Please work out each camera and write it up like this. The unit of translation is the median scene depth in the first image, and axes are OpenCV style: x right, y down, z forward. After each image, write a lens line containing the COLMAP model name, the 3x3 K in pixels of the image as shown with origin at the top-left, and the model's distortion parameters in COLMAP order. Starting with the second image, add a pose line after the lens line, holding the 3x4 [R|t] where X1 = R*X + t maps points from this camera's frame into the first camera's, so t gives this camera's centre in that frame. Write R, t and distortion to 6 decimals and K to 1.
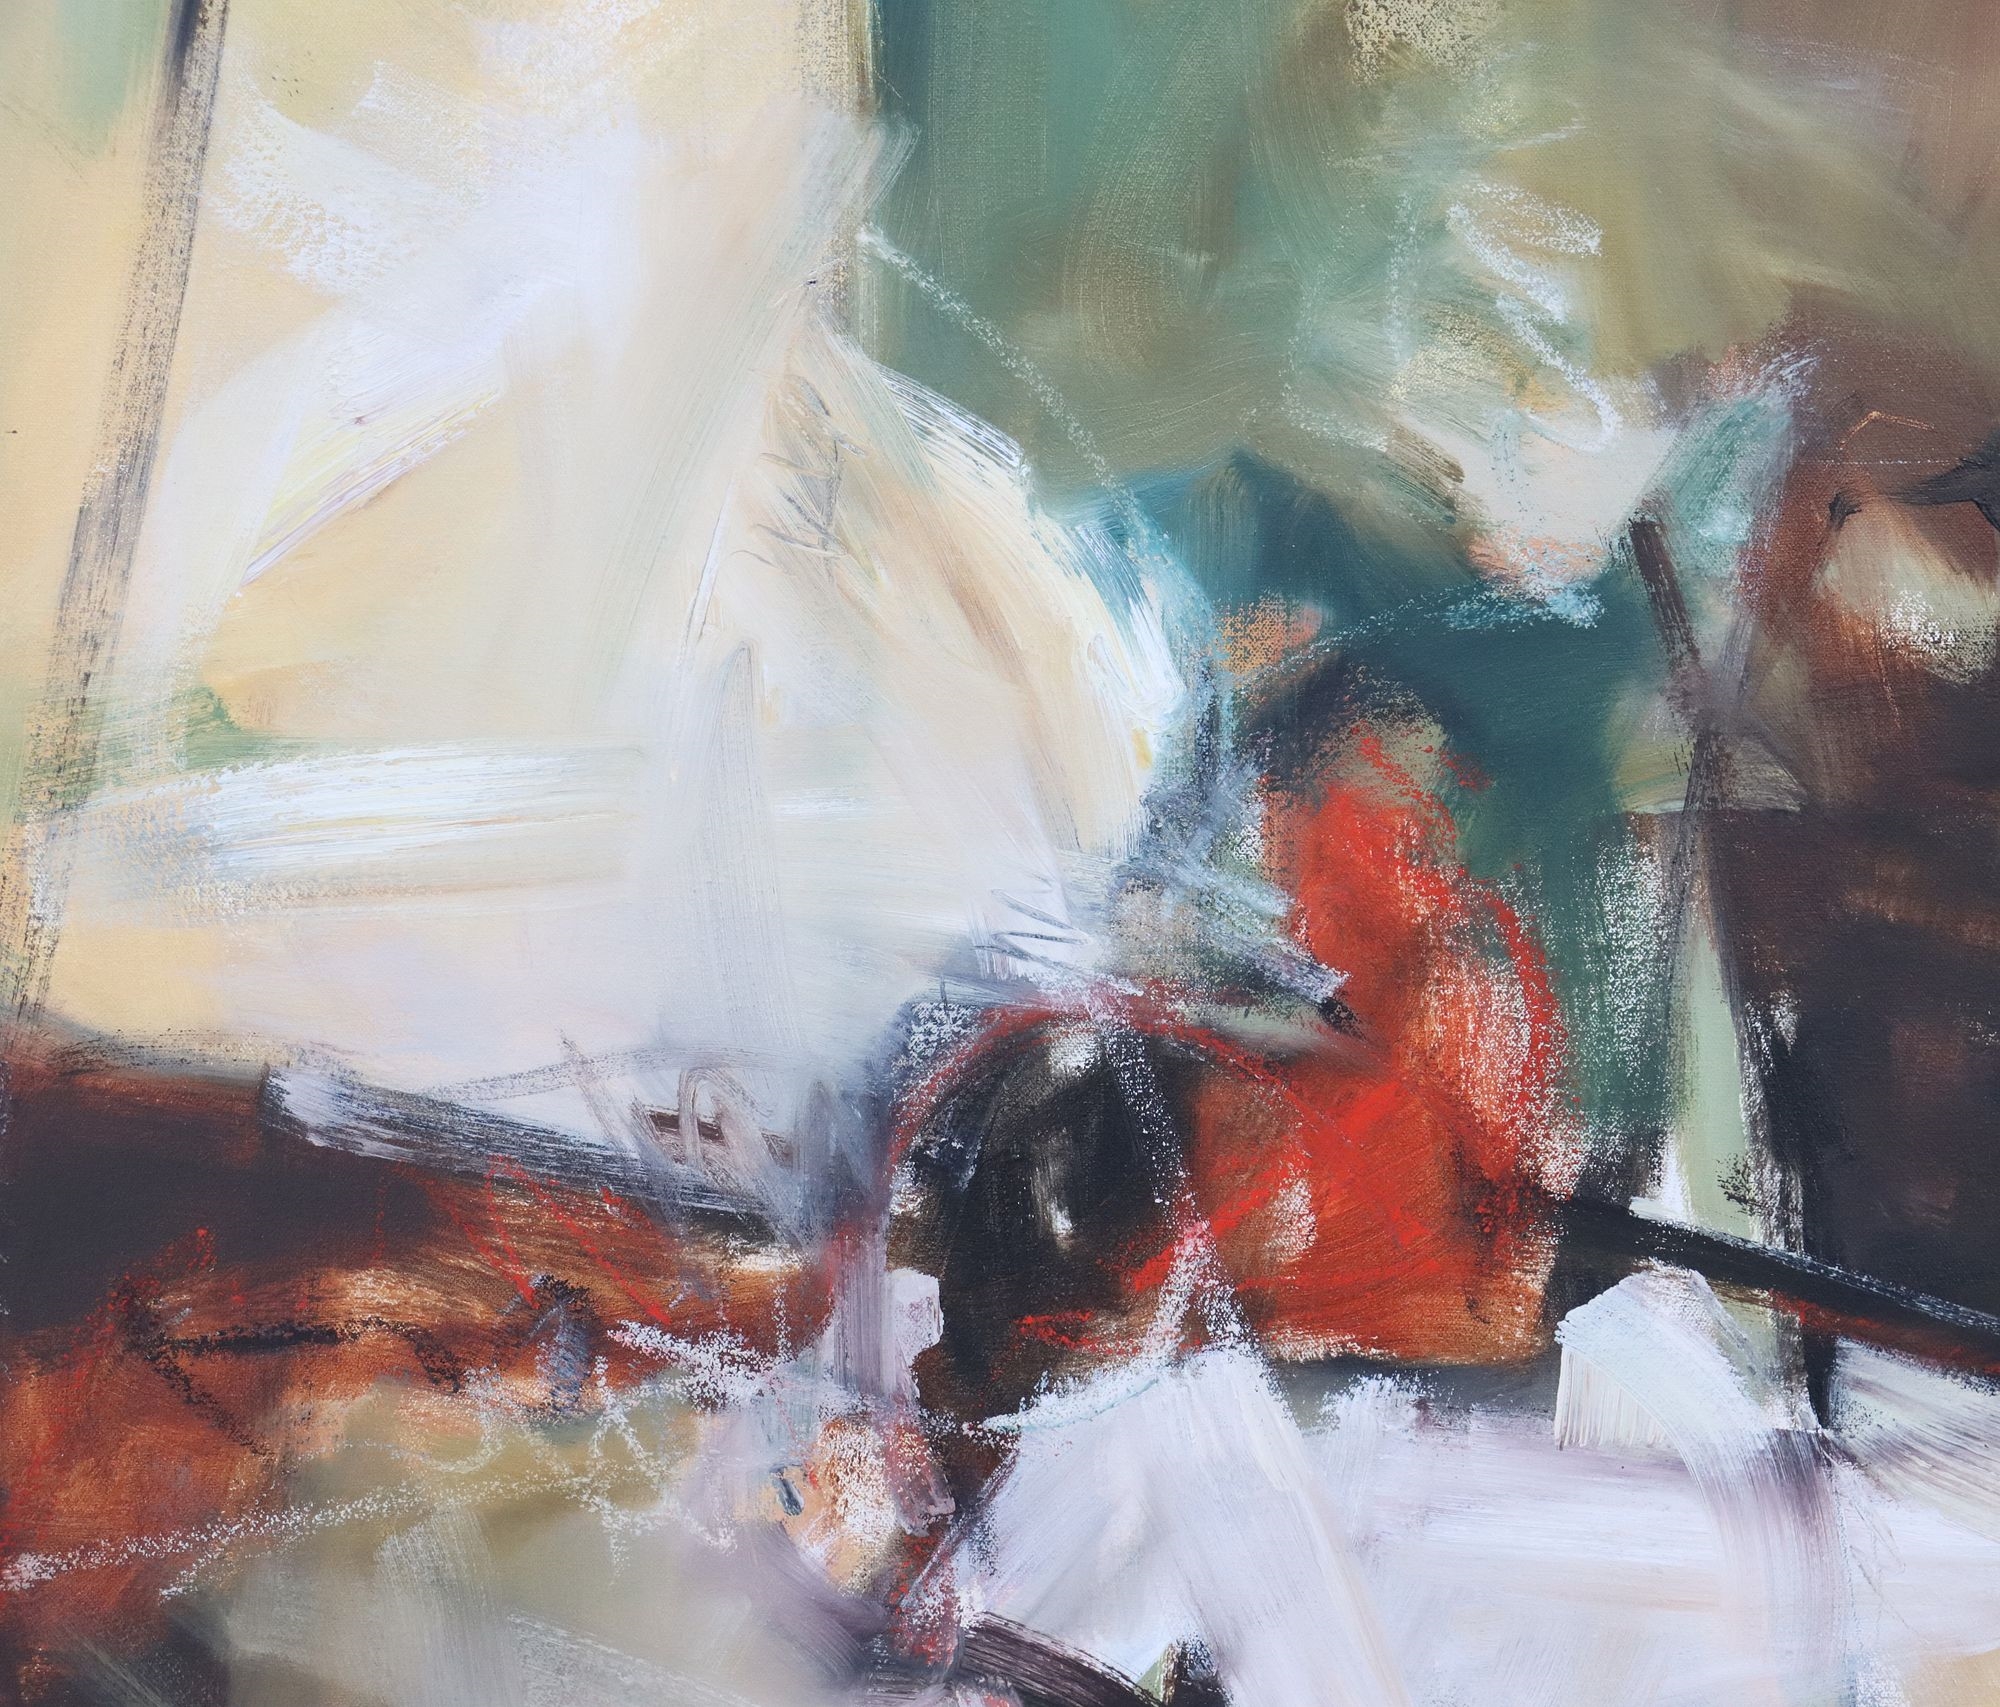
lens RADIAL K [[5300.3, 0, 1002.3], [0, 5300.3, 852.2], [0, 0, 1]] dist [0.166642, 0.000000]
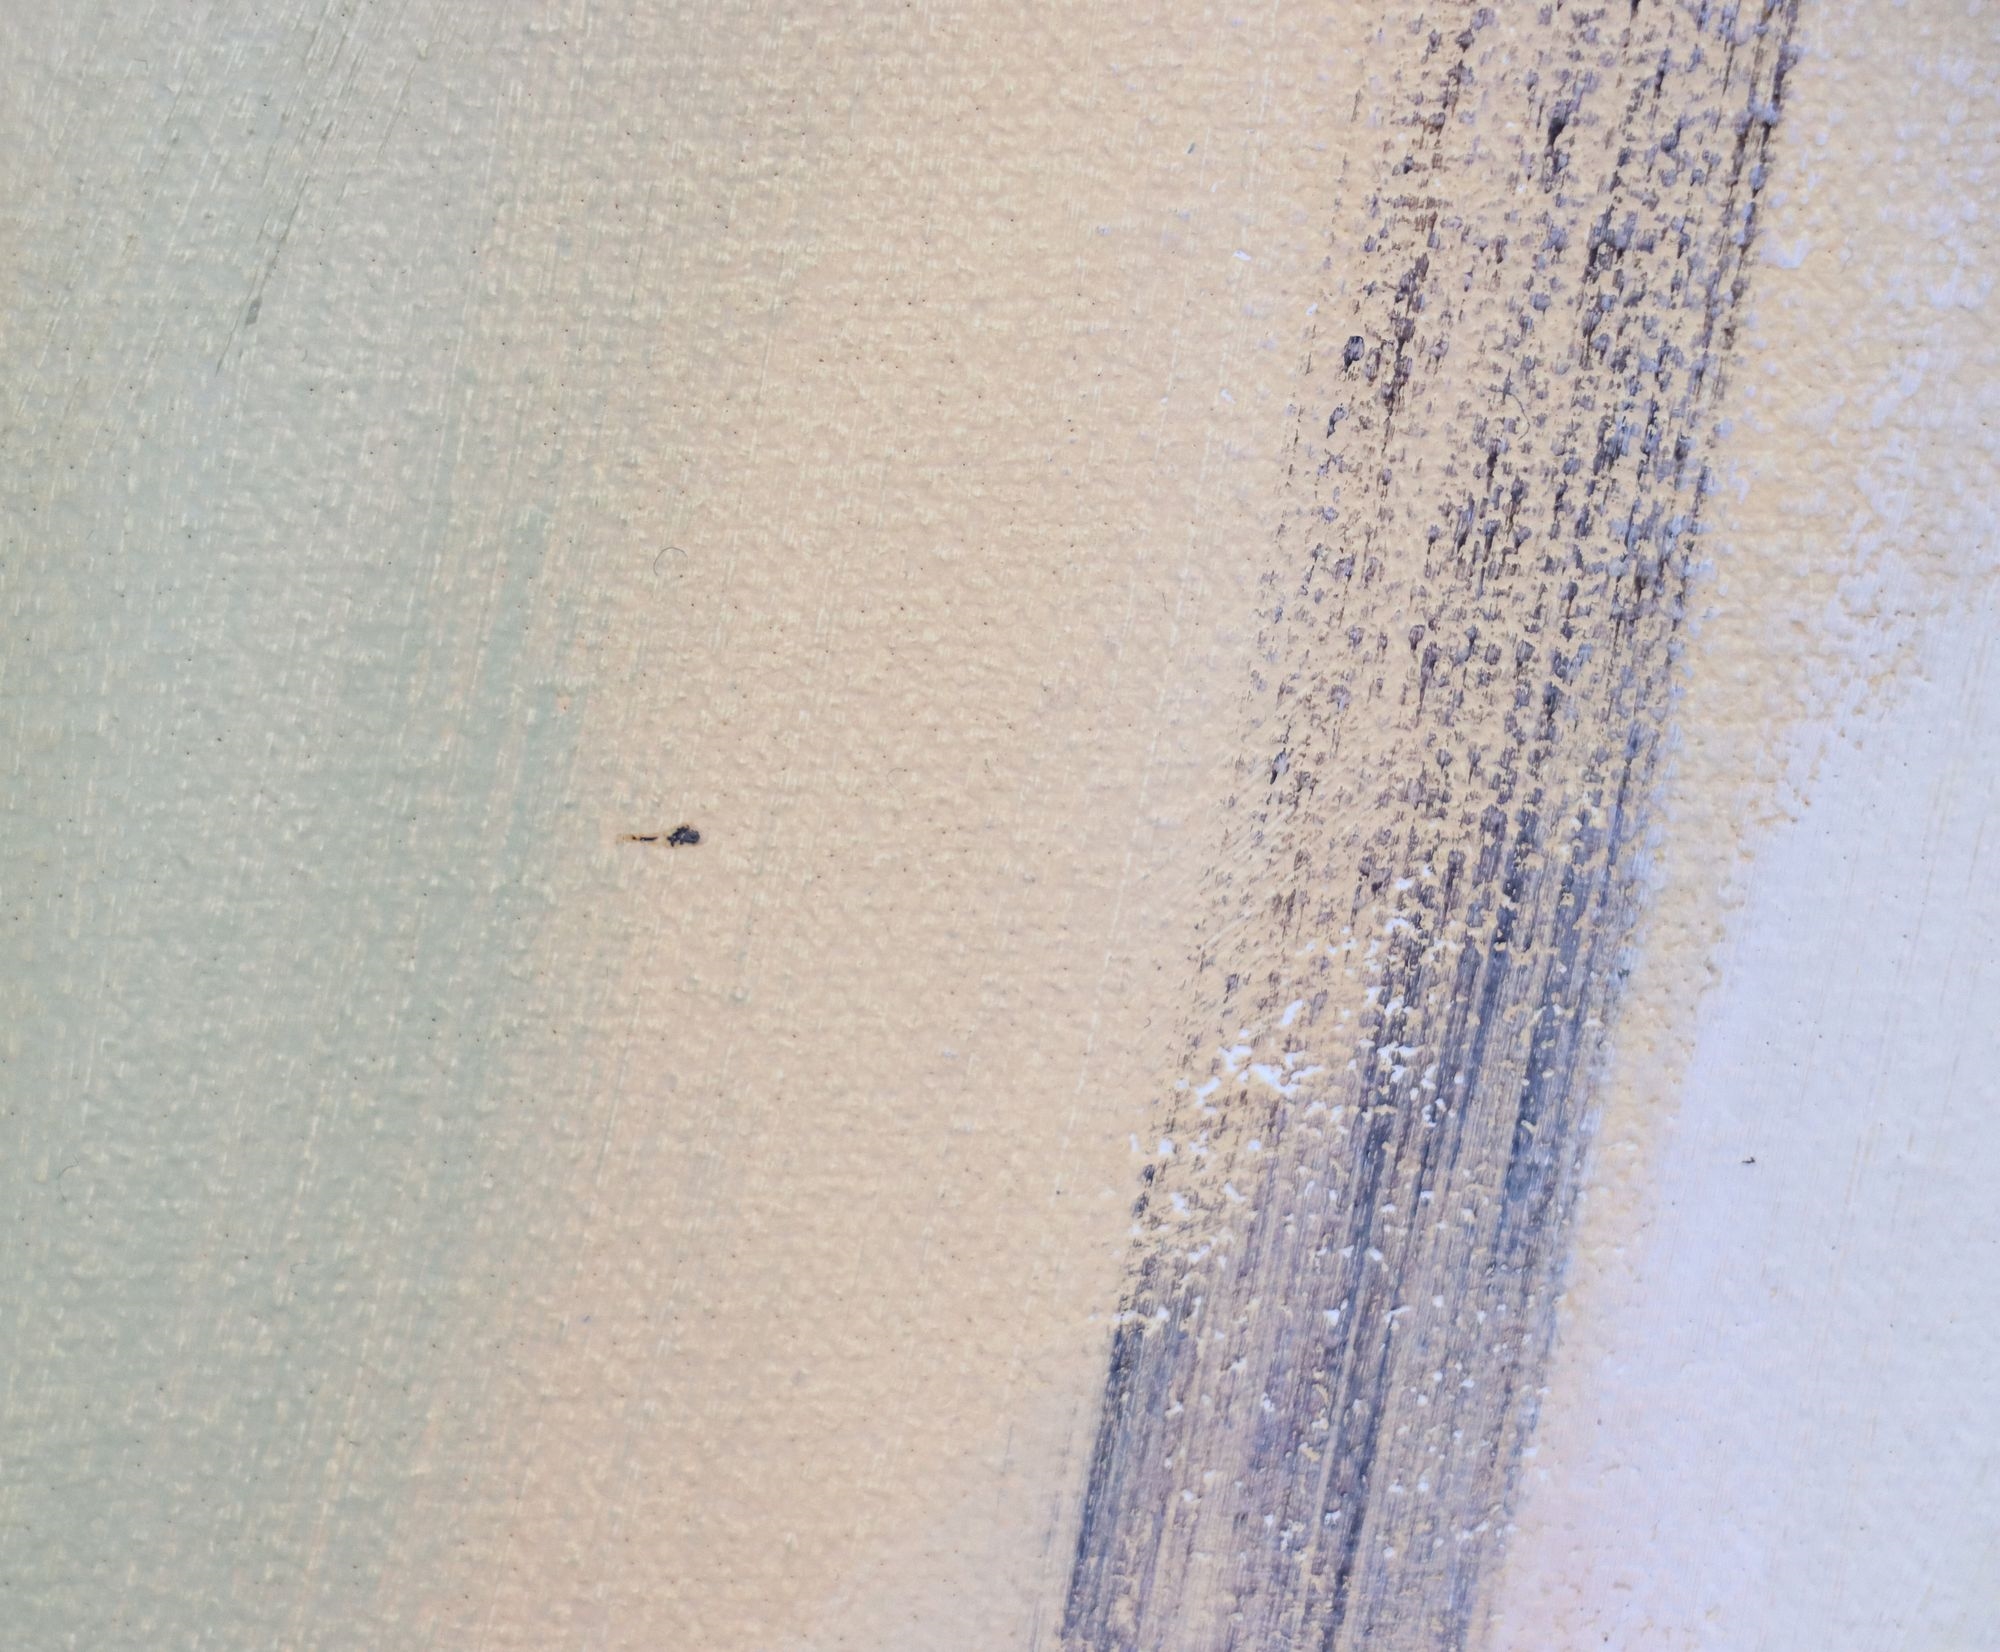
lens RADIAL K [[12988.2, 0, 999.9], [0, 12988.2, 825.7], [0, 0, 1]] dist [0.731668, 0.000000]
pose [[0.971994, 0.005811, -0.234933, -0.091372], [-0.007419, 0.999955, -0.005964, -0.076544], [0.234888, 0.007540, 0.971993, 0.647798]]
